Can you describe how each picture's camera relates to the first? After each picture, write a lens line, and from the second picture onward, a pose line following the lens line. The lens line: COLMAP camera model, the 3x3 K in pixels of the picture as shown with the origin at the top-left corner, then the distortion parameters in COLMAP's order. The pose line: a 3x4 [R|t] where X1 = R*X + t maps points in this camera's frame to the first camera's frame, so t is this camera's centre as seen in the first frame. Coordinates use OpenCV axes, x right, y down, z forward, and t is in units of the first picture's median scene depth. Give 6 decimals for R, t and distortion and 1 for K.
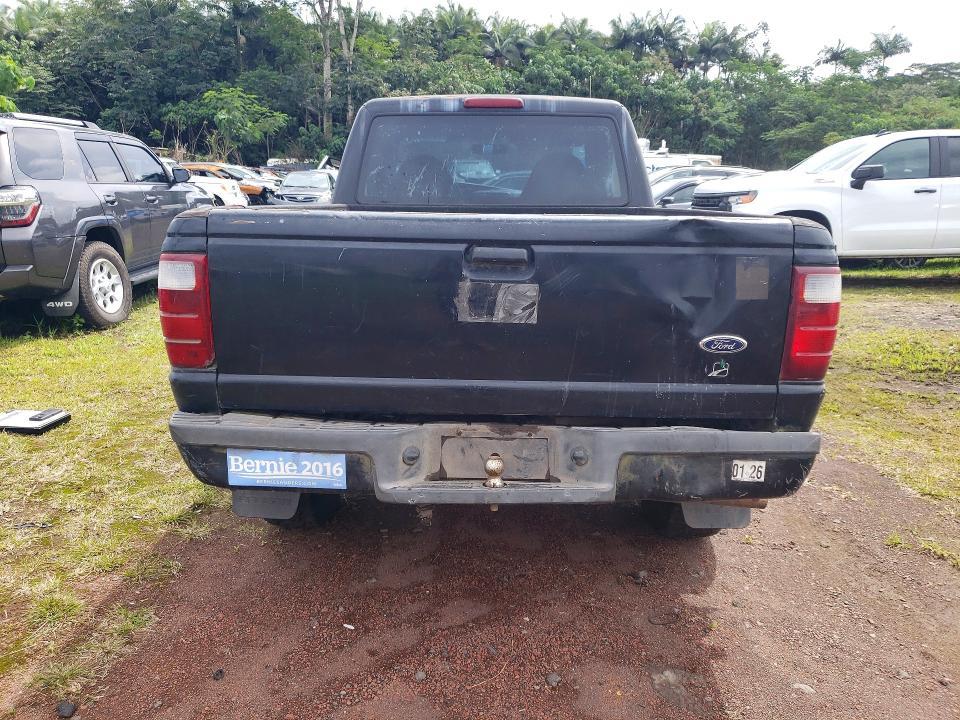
lens RADIAL K [[749.7, 0, 482.5], [0, 749.7, 356.8], [0, 0, 1]] dist [0.024633, -0.013801]
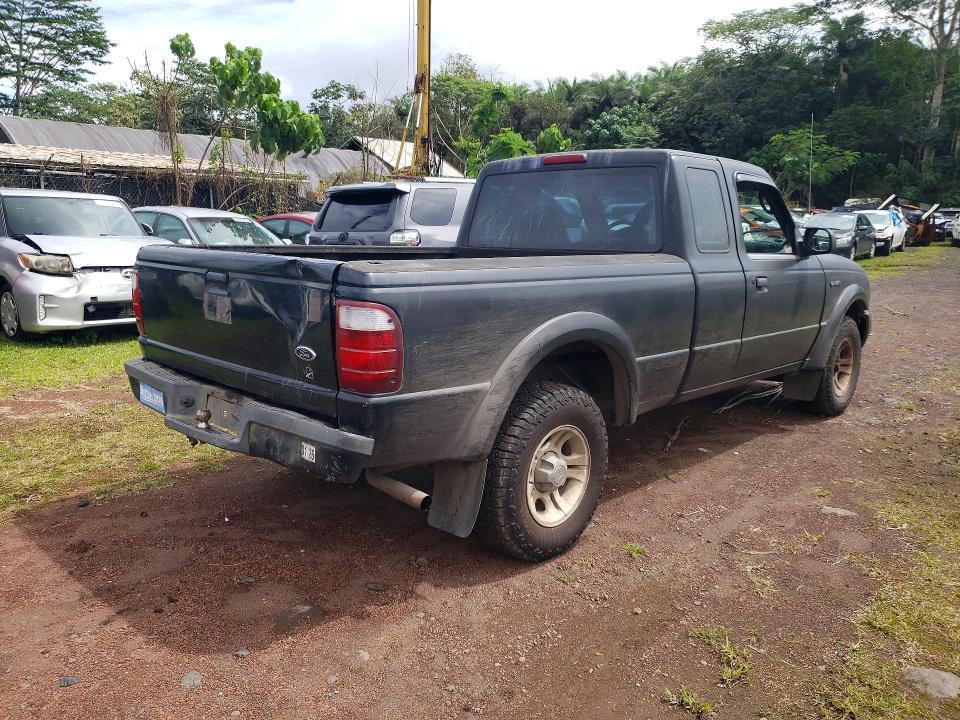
lens RADIAL K [[749.7, 0, 477.9], [0, 749.7, 367.8], [0, 0, 1]] dist [0.024633, -0.013801]
pose [[0.734988, 0.127188, -0.666045, 0.060532], [-0.152861, 0.988045, 0.019994, -0.002705], [0.660626, 0.087117, 0.745643, 0.009223]]
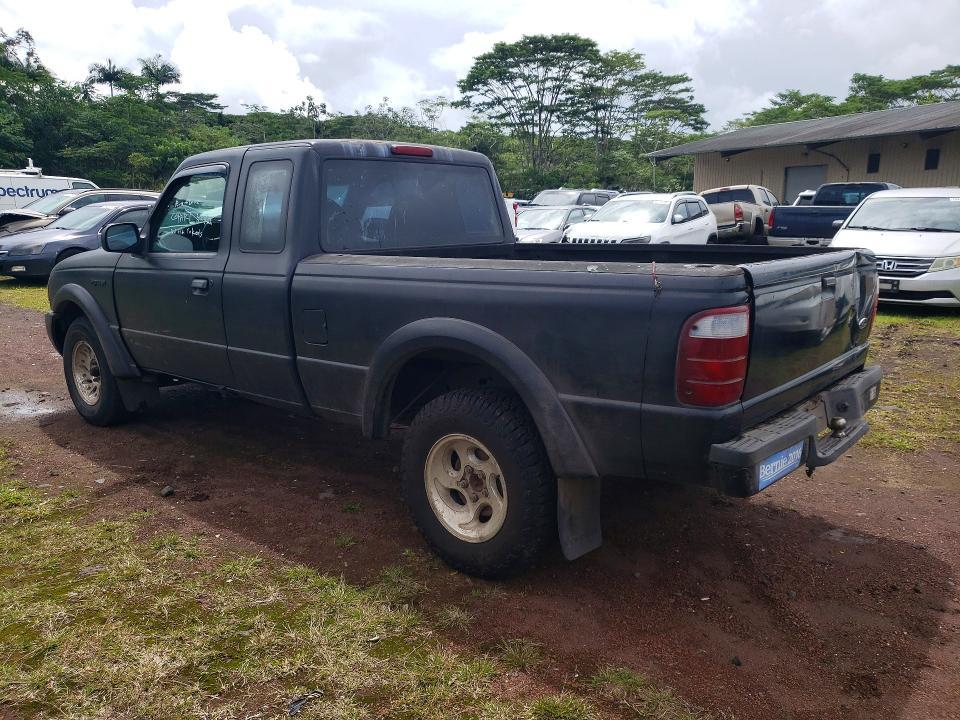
lens RADIAL K [[749.7, 0, 482.2], [0, 749.7, 354.8], [0, 0, 1]] dist [0.024633, -0.013801]
pose [[0.614064, -0.164351, 0.771955, -0.066385], [0.183051, 0.981066, 0.063260, -0.008947], [-0.767736, 0.102462, 0.632522, 0.024470]]
